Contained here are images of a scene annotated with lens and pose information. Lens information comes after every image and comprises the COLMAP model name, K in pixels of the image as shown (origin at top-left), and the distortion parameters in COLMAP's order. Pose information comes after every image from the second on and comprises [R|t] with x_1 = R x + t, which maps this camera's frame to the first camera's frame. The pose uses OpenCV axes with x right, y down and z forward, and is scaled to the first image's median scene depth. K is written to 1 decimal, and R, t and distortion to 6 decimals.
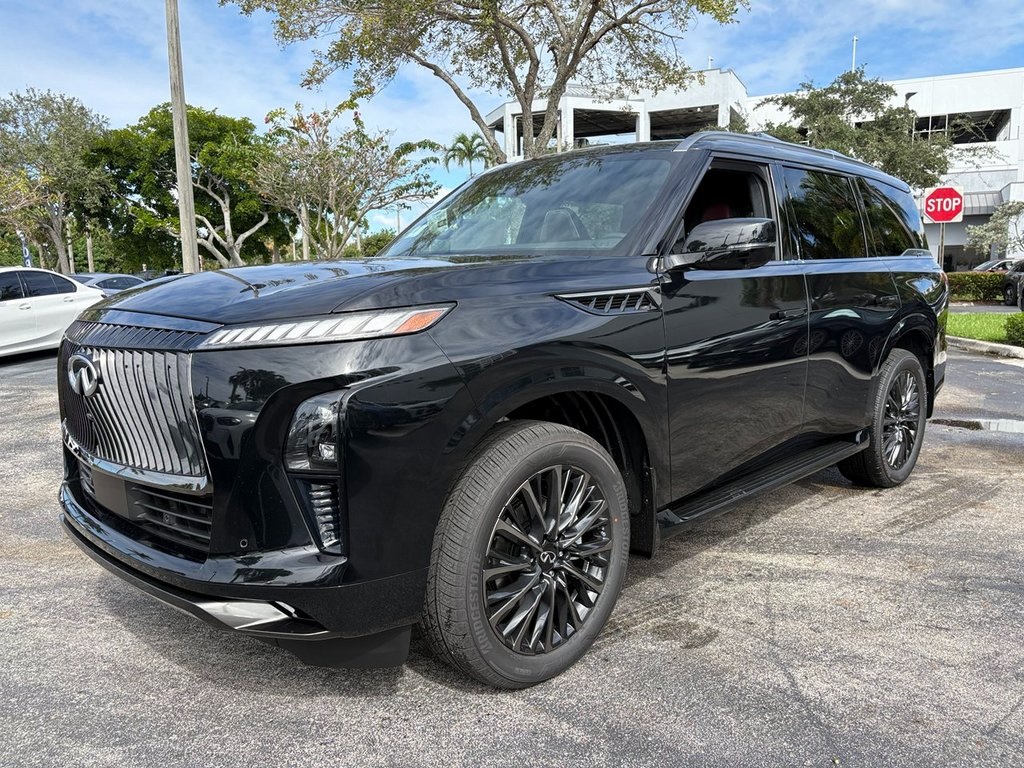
lens RADIAL K [[781.1, 0, 511.8], [0, 781.1, 382.7], [0, 0, 1]] dist [0.006160, 0.001122]
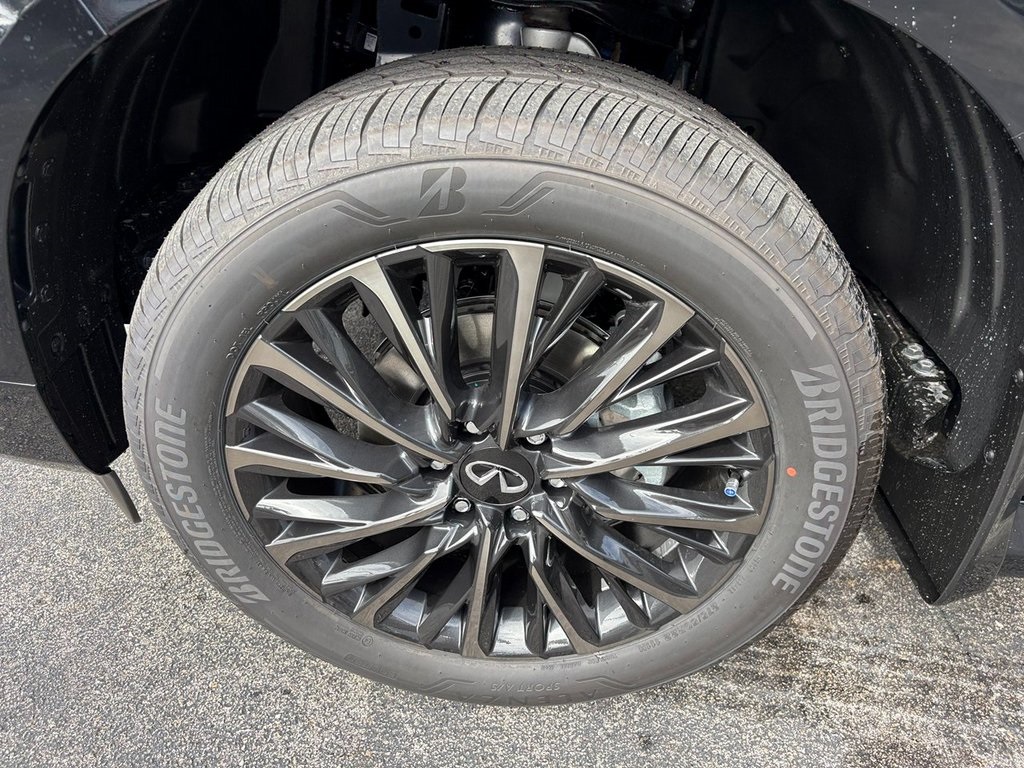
lens RADIAL K [[781.1, 0, 512.2], [0, 781.1, 384.7], [0, 0, 1]] dist [0.006160, 0.001122]
pose [[0.663912, 0.446698, -0.599735, 0.238659], [-0.118273, 0.854616, 0.505611, 0.005325], [0.738399, -0.264749, 0.620222, 0.768930]]
